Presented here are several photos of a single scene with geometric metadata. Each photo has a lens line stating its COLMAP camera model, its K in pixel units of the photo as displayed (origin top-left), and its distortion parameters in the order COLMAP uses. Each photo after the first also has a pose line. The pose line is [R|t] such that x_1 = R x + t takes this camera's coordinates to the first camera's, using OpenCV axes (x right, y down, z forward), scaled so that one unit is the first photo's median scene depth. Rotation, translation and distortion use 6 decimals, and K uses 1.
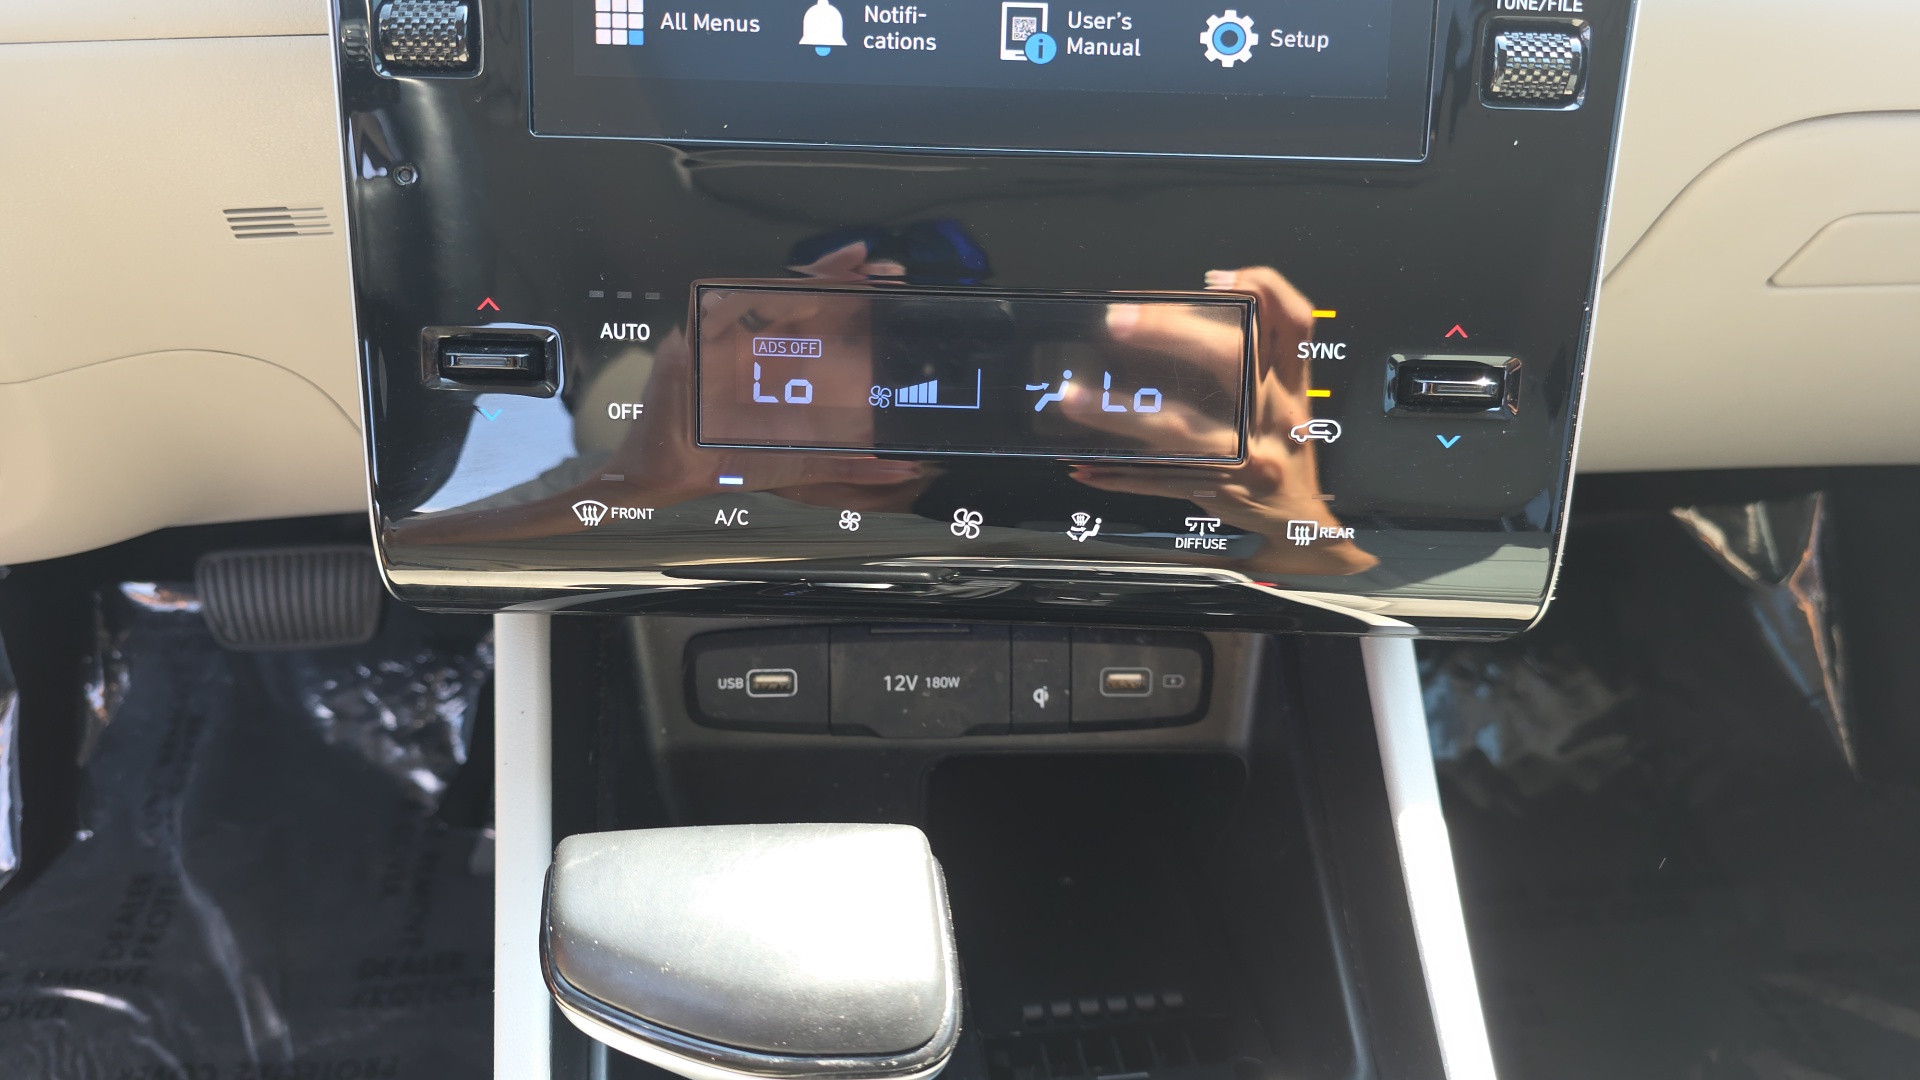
lens RADIAL K [[1321.9, 0, 947.8], [0, 1321.9, 537.6], [0, 0, 1]] dist [0.035146, -0.057695]
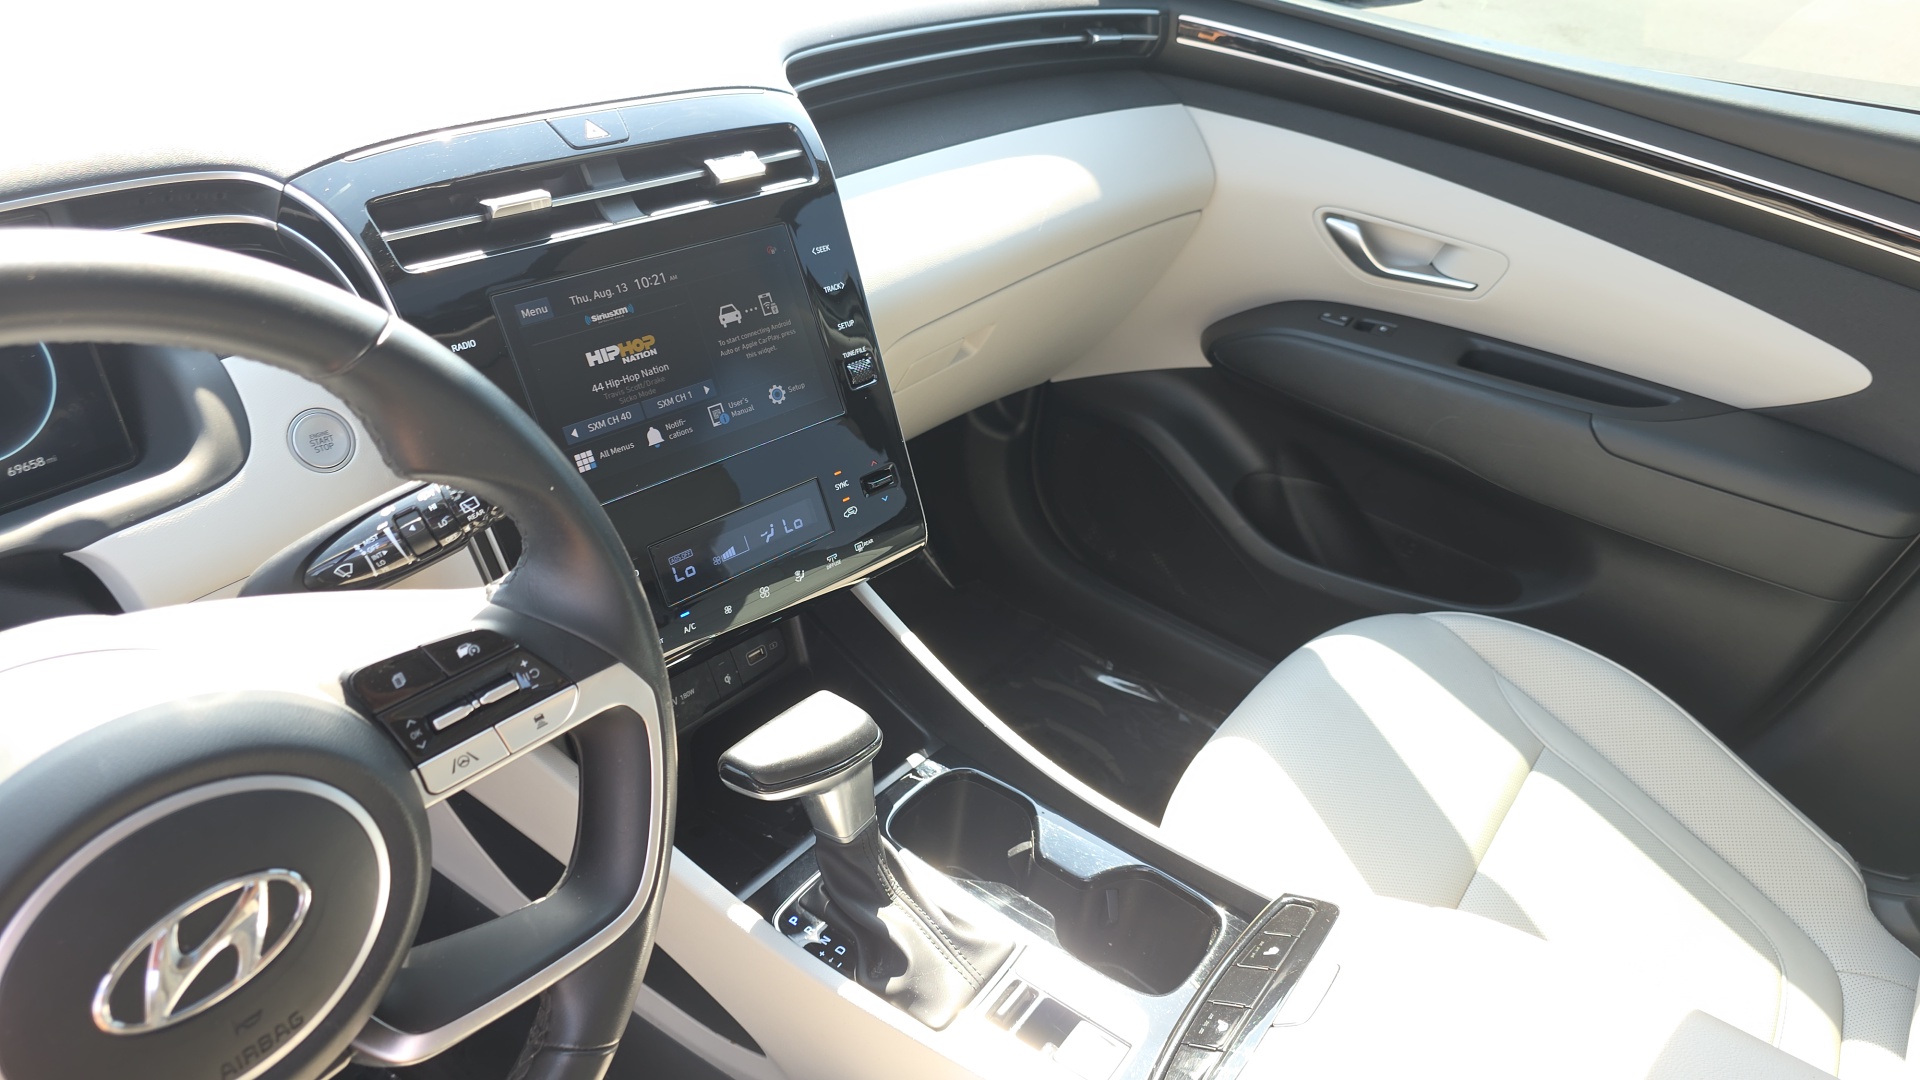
lens RADIAL K [[1290.4, 0, 960.0], [0, 1290.4, 540.0], [0, 0, 1]] dist [0.047632, -0.062746]
pose [[0.683558, -0.370250, 0.629018, -1.341212], [0.394139, 0.912582, 0.108847, -0.241057], [-0.614332, 0.173518, 0.769733, -1.265442]]
